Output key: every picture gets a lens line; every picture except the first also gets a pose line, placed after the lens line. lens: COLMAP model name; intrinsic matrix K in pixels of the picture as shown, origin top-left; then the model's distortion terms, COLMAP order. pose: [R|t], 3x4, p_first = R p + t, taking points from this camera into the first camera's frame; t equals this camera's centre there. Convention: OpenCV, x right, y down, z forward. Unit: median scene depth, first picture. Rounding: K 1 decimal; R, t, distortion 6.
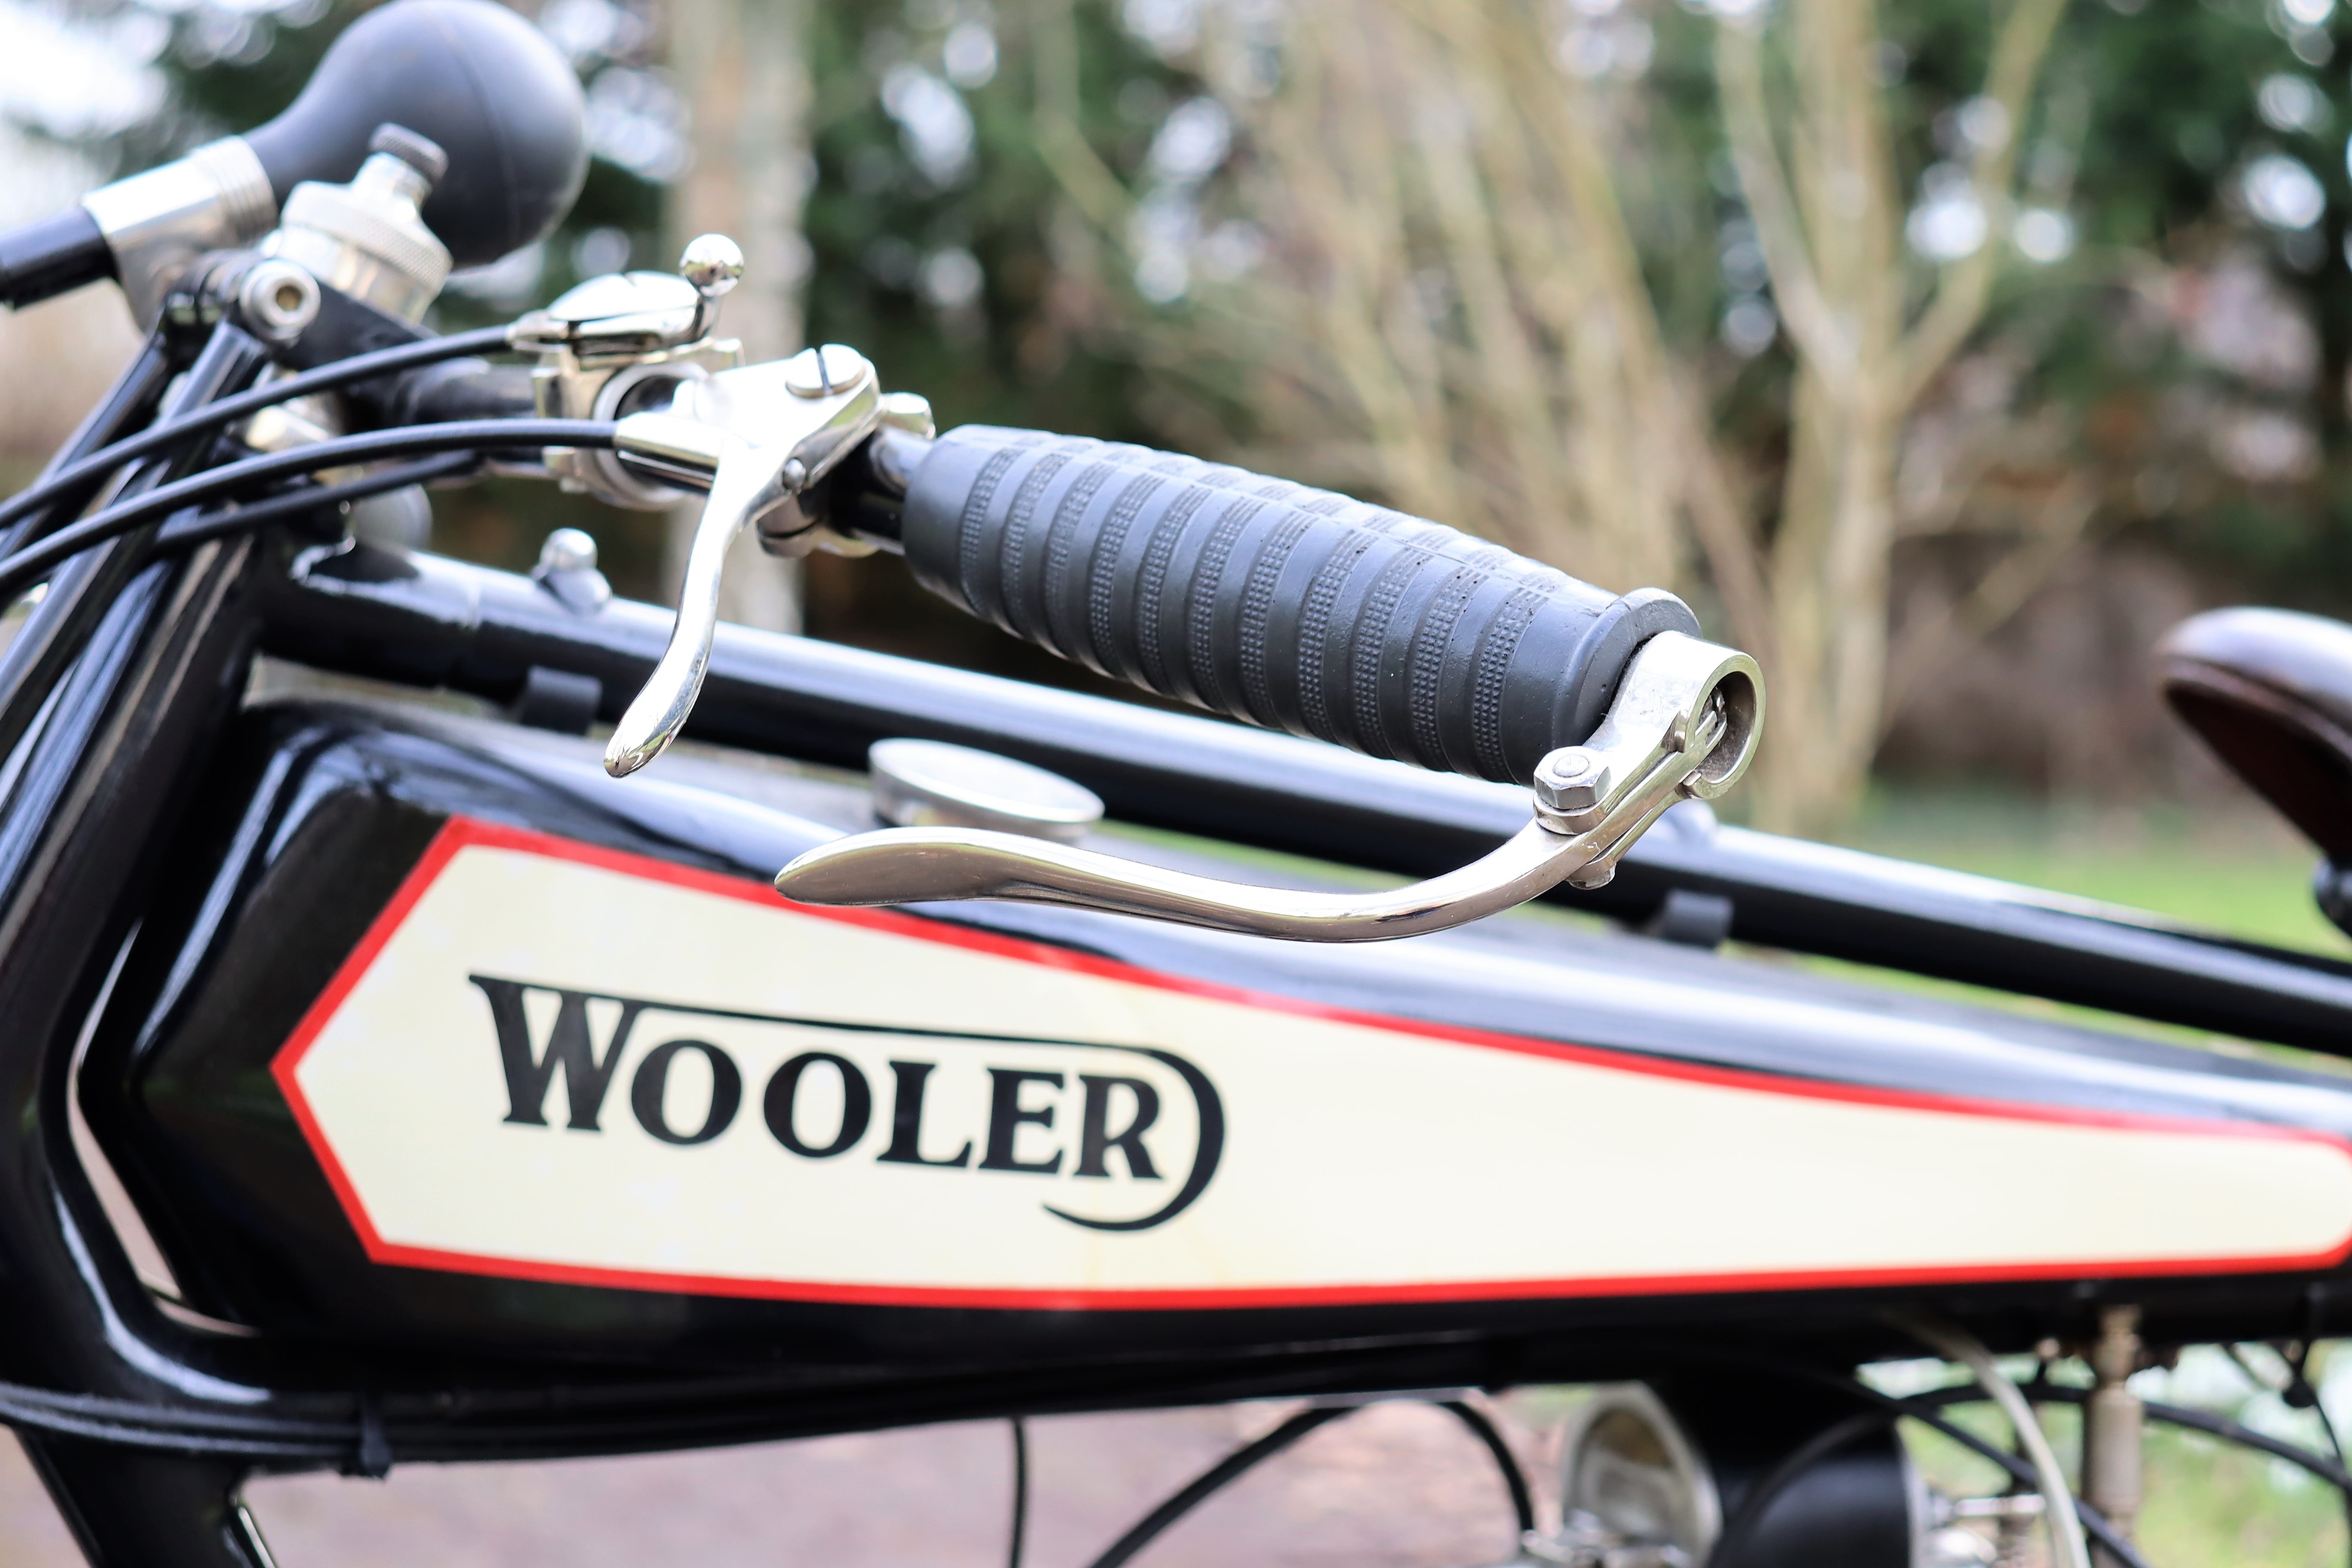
lens RADIAL K [[4722.7, 0, 1176.0], [0, 4722.7, 784.0], [0, 0, 1]] dist [0.112015, 0.409288]
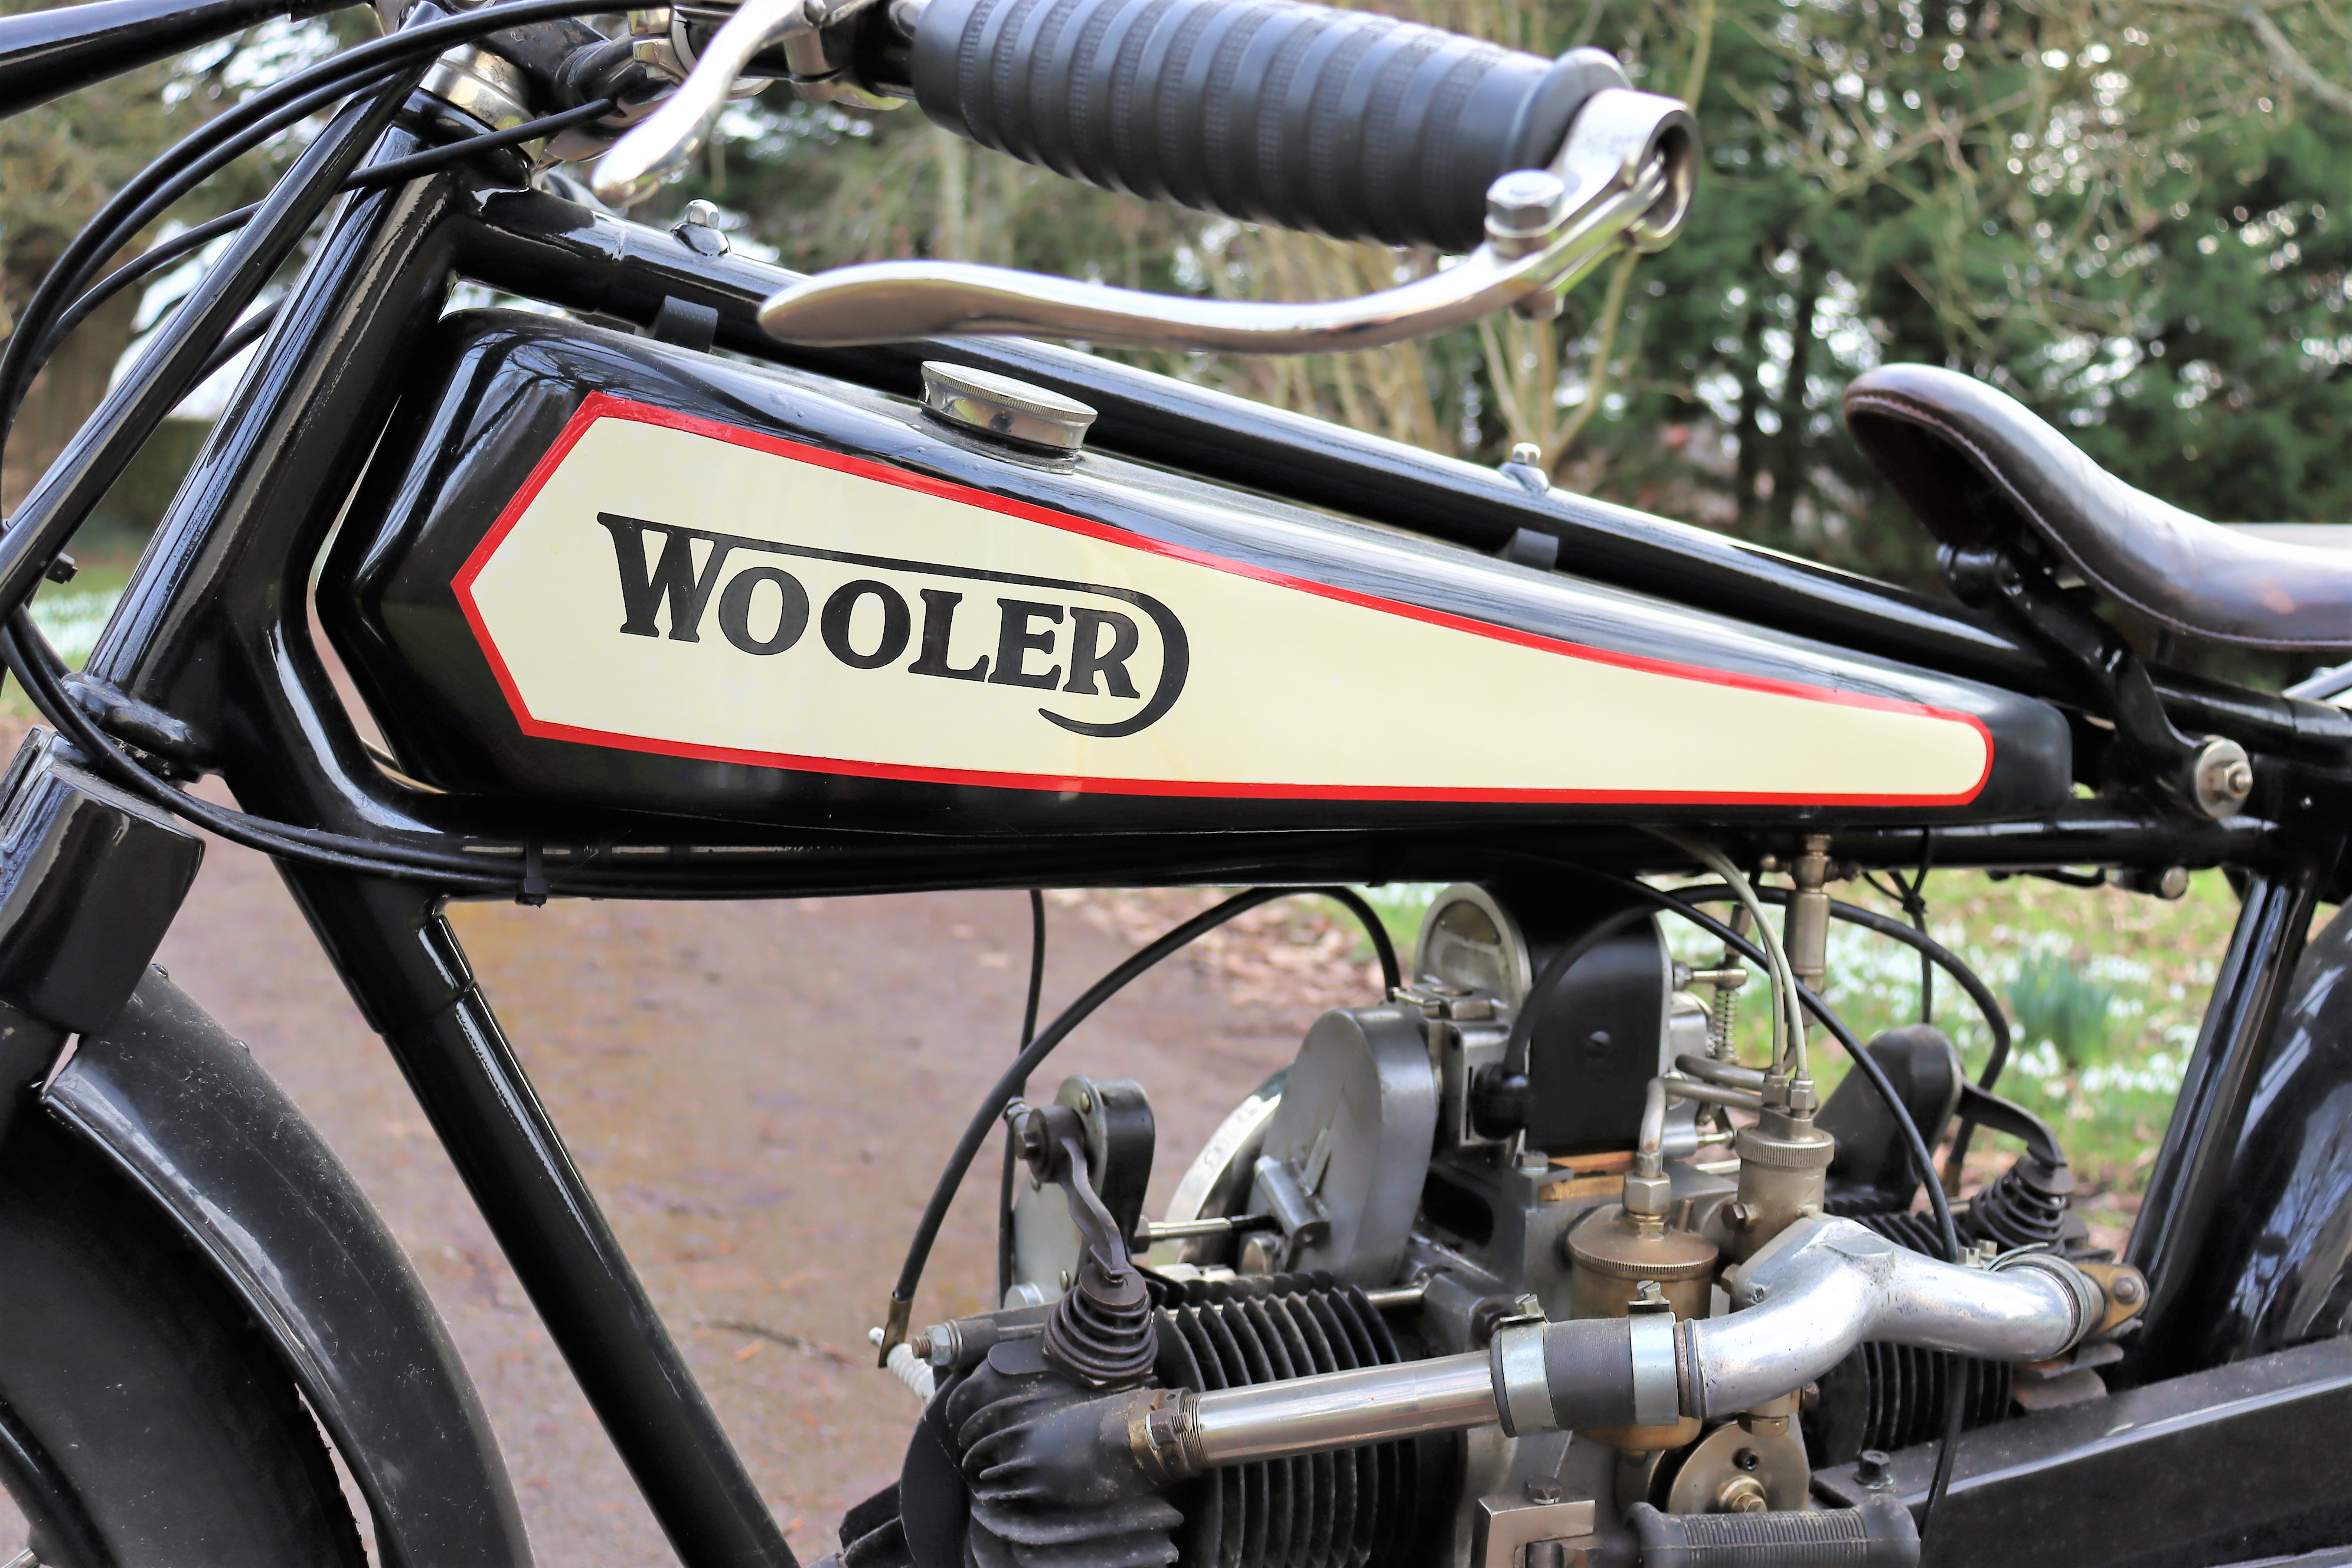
lens RADIAL K [[2700.0, 0, 1176.0], [0, 2700.0, 784.0], [0, 0, 1]] dist [-0.163827, -0.004372]
pose [[0.999555, 0.029766, 0.001783, 0.007459], [-0.029815, 0.996685, 0.075702, 0.052215], [0.000476, -0.075722, 0.997129, 0.267908]]
